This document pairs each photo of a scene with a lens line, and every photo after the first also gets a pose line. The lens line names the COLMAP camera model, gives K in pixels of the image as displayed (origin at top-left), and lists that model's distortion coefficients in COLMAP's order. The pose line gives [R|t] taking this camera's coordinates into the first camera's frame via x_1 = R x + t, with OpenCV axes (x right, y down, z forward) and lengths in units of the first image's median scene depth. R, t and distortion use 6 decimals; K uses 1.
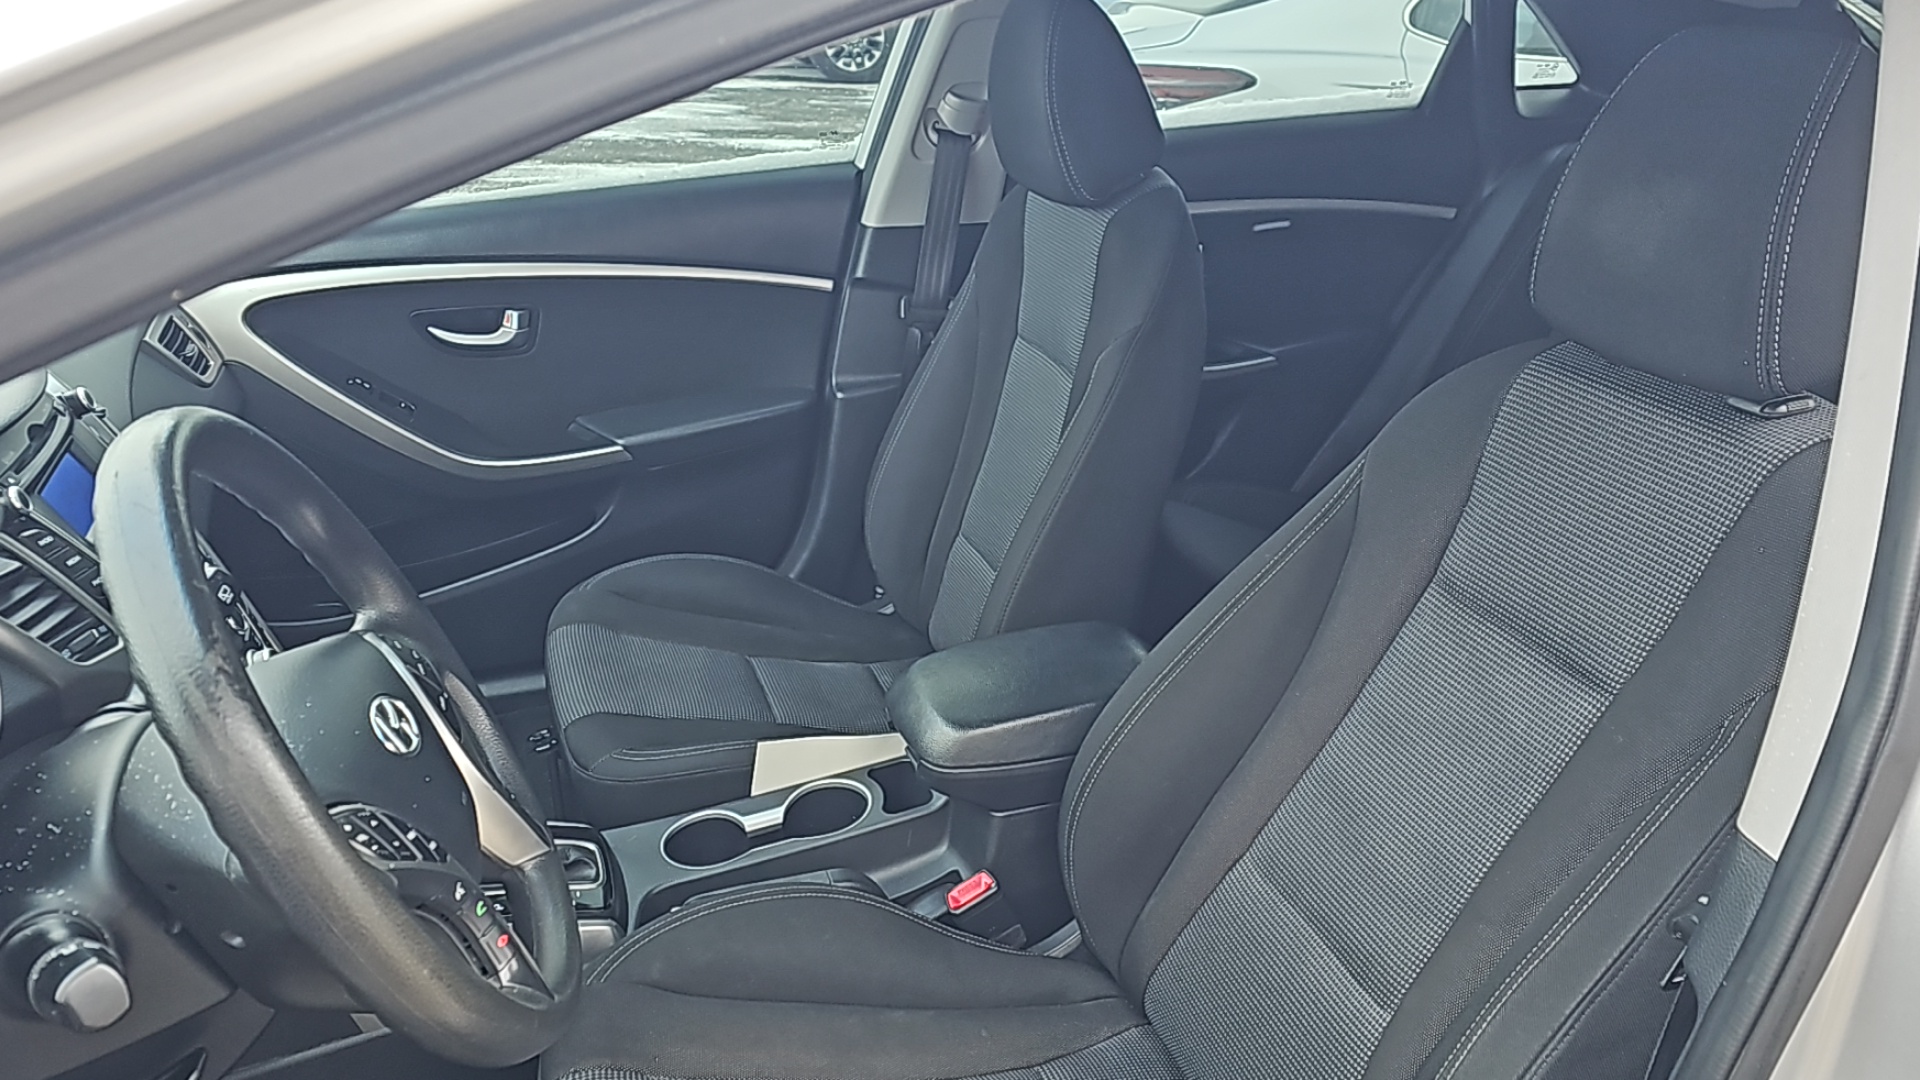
lens RADIAL K [[1352.3, 0, 958.0], [0, 1352.3, 562.1], [0, 0, 1]] dist [0.085556, -0.071045]
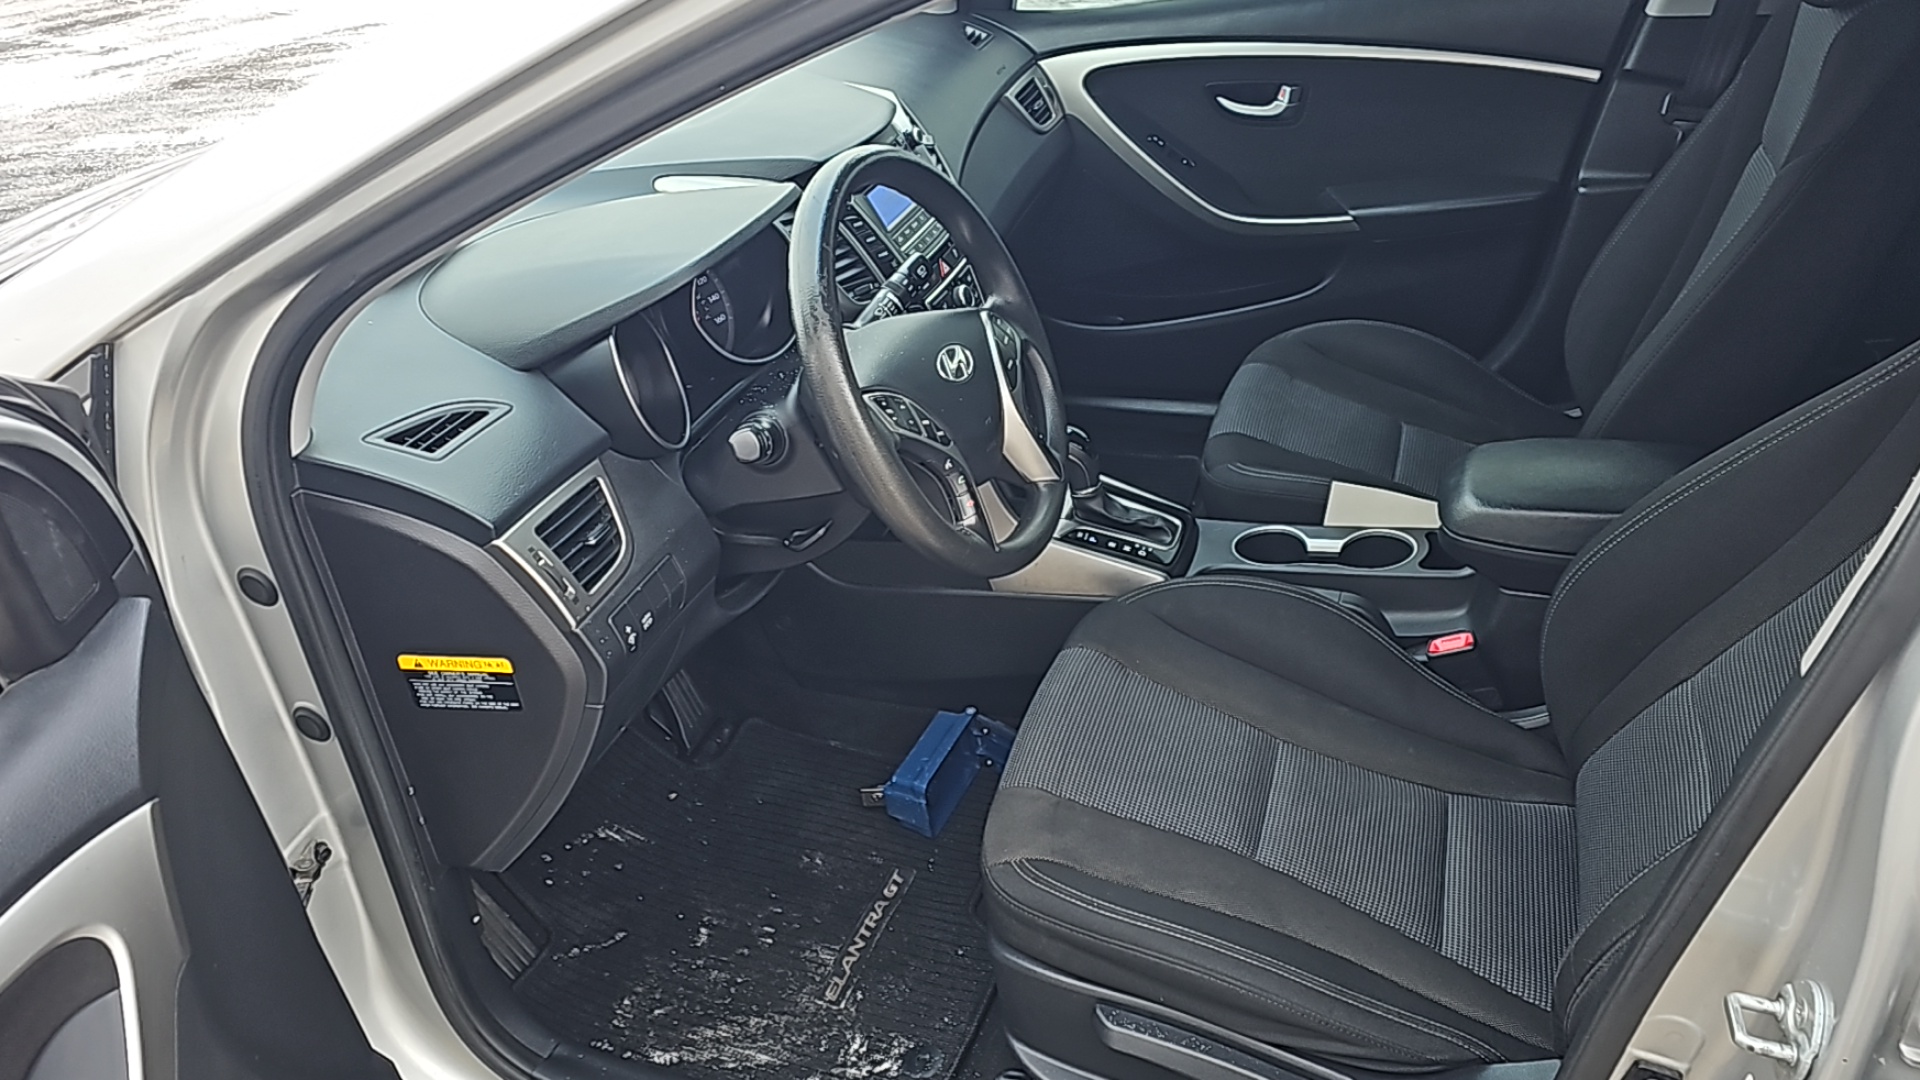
lens RADIAL K [[1352.3, 0, 958.0], [0, 1352.3, 562.1], [0, 0, 1]] dist [0.085556, -0.071045]
pose [[0.765576, 0.272142, -0.582952, 0.300303], [-0.173921, 0.959934, 0.219723, -0.003620], [0.619391, -0.066827, 0.782233, -0.132975]]
